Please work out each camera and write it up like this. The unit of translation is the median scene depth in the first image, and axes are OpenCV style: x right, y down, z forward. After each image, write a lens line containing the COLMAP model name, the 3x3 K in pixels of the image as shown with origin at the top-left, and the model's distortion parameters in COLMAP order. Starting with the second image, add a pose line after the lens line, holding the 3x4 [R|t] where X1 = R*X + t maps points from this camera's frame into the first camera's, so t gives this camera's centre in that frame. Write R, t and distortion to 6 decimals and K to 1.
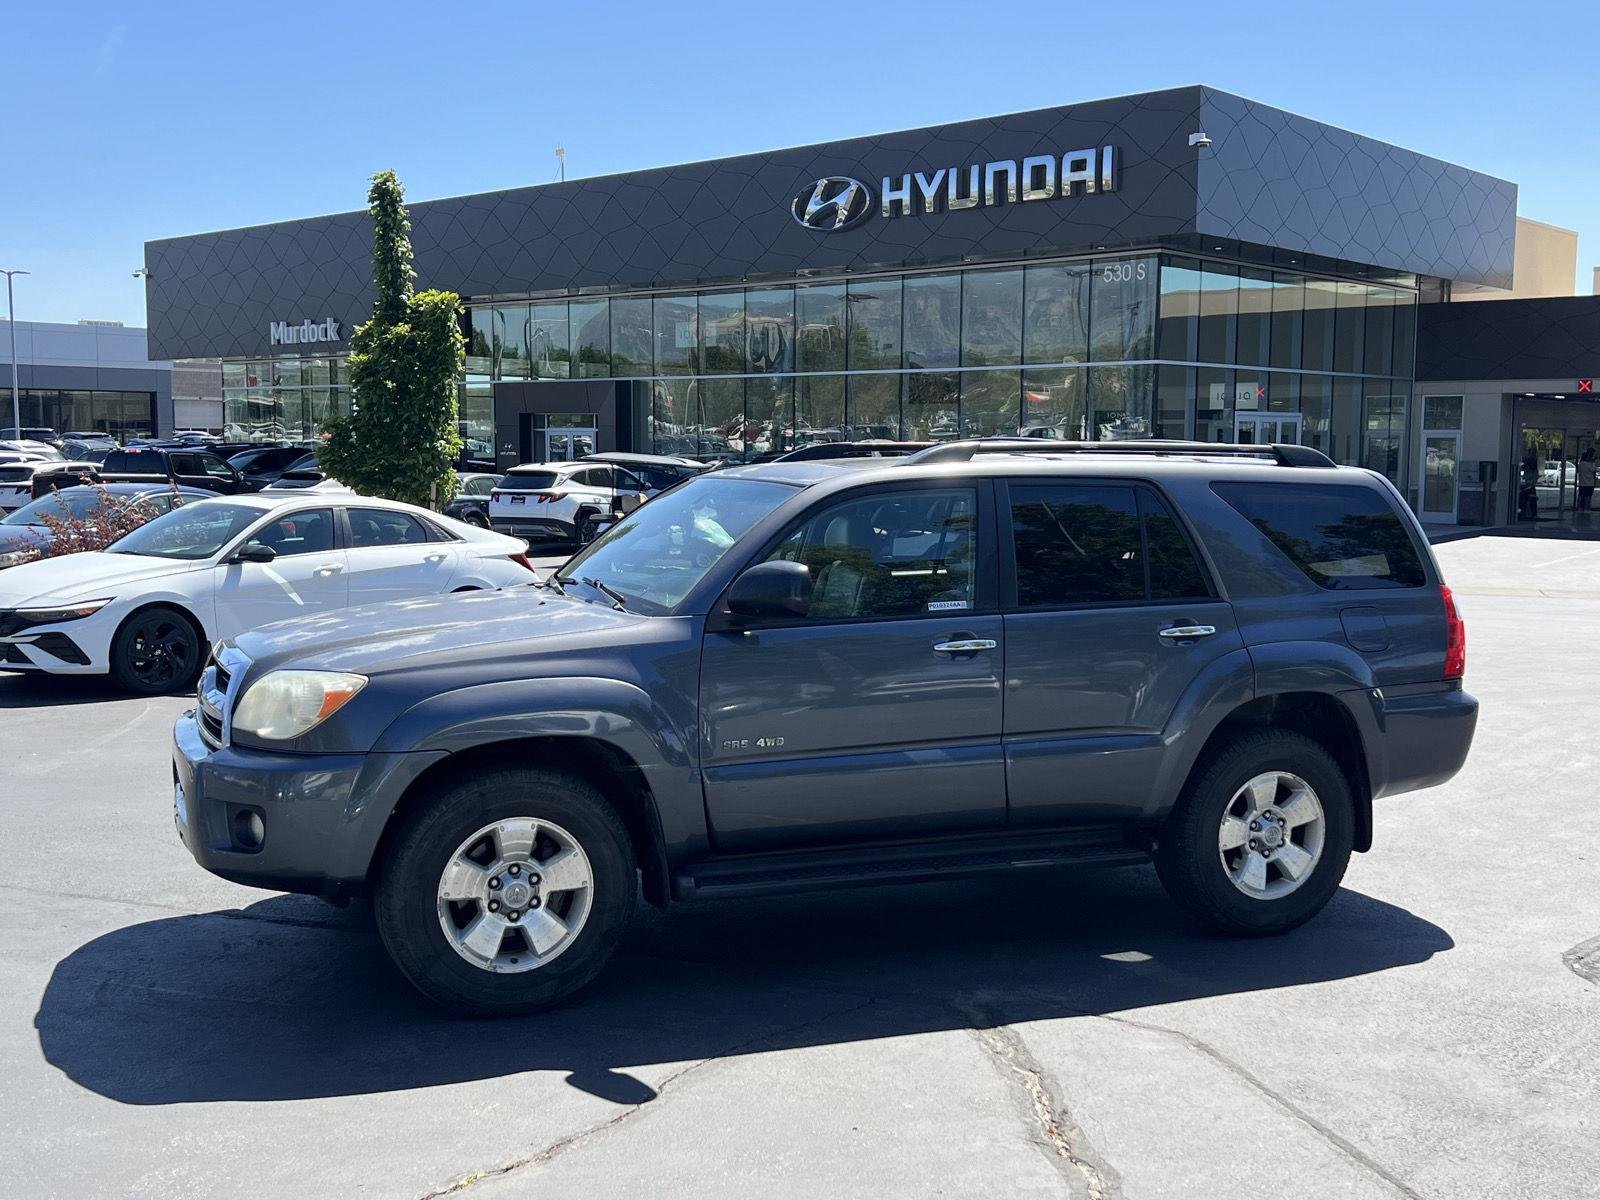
lens RADIAL K [[1585.3, 0, 800.0], [0, 1585.3, 600.0], [0, 0, 1]] dist [0.063620, -0.120040]
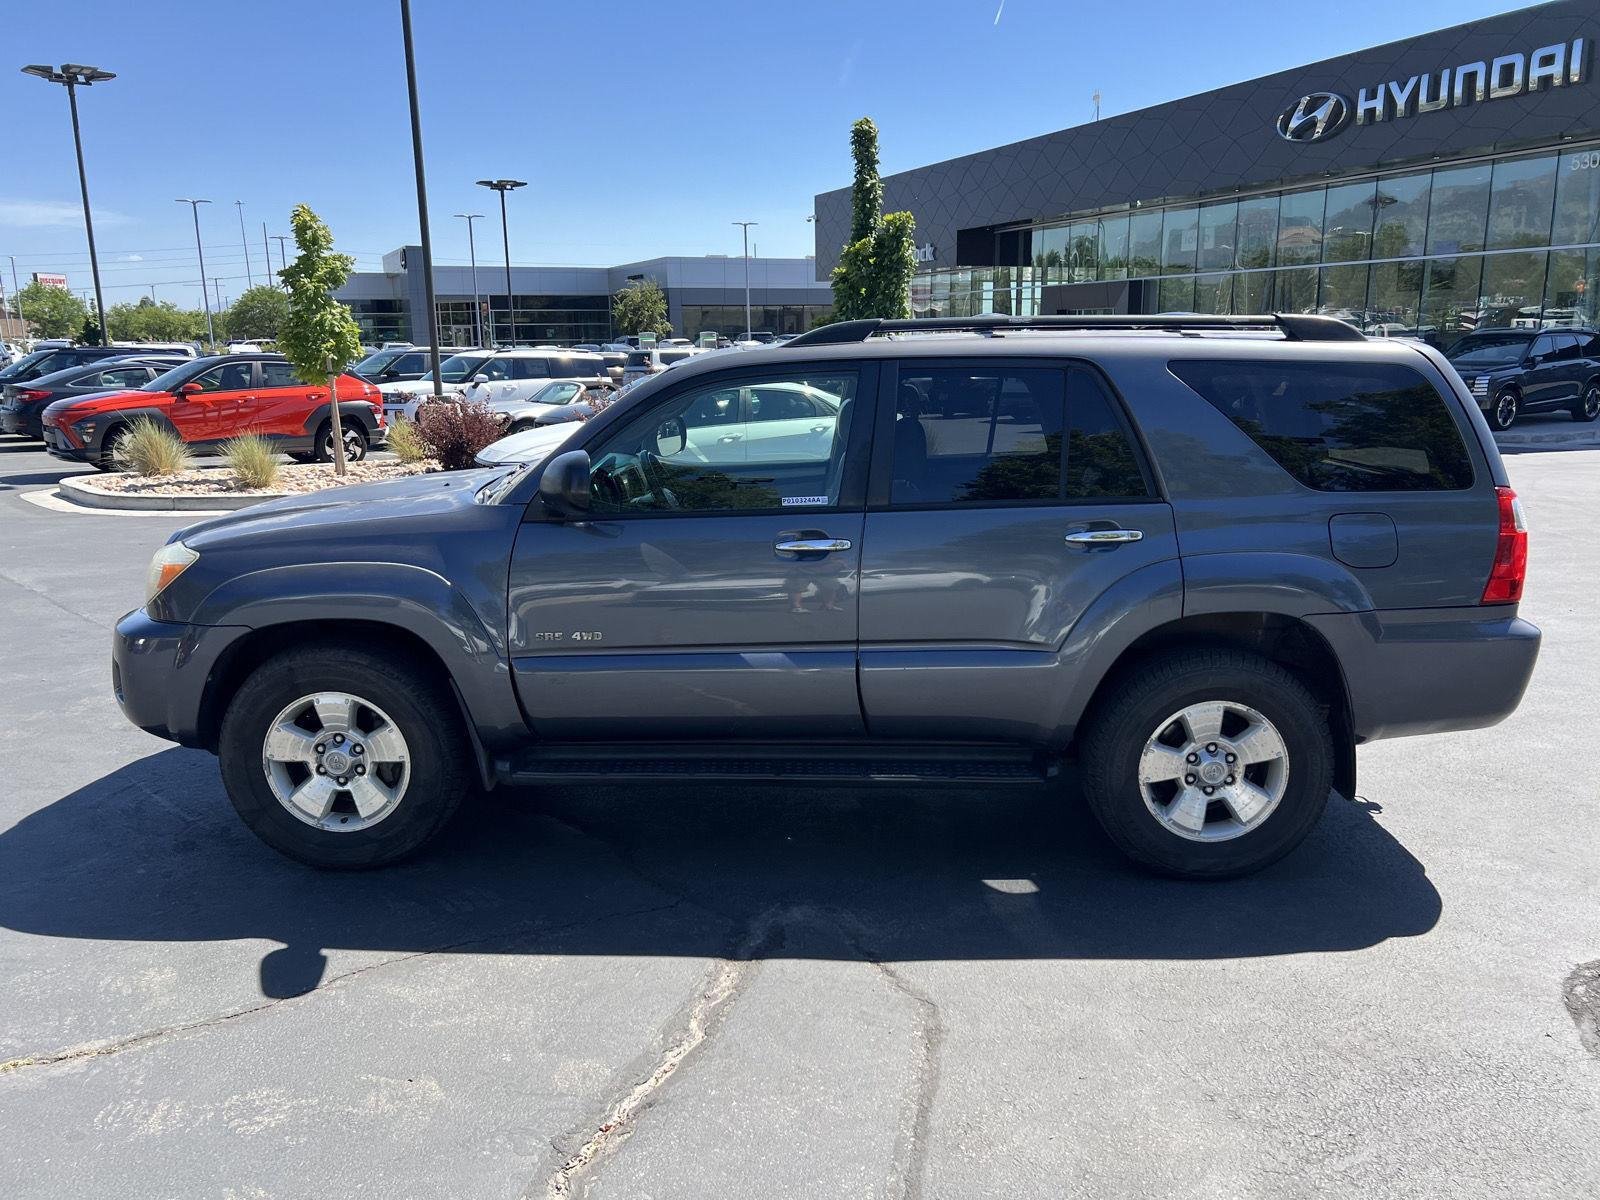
lens RADIAL K [[1155.2, 0, 801.3], [0, 1155.2, 599.4], [0, 0, 1]] dist [0.045470, -0.061841]
pose [[0.919710, 0.066667, -0.386896, 0.326421], [-0.017302, 0.991402, 0.129702, -0.024646], [0.392216, -0.112594, 0.912956, 0.338484]]
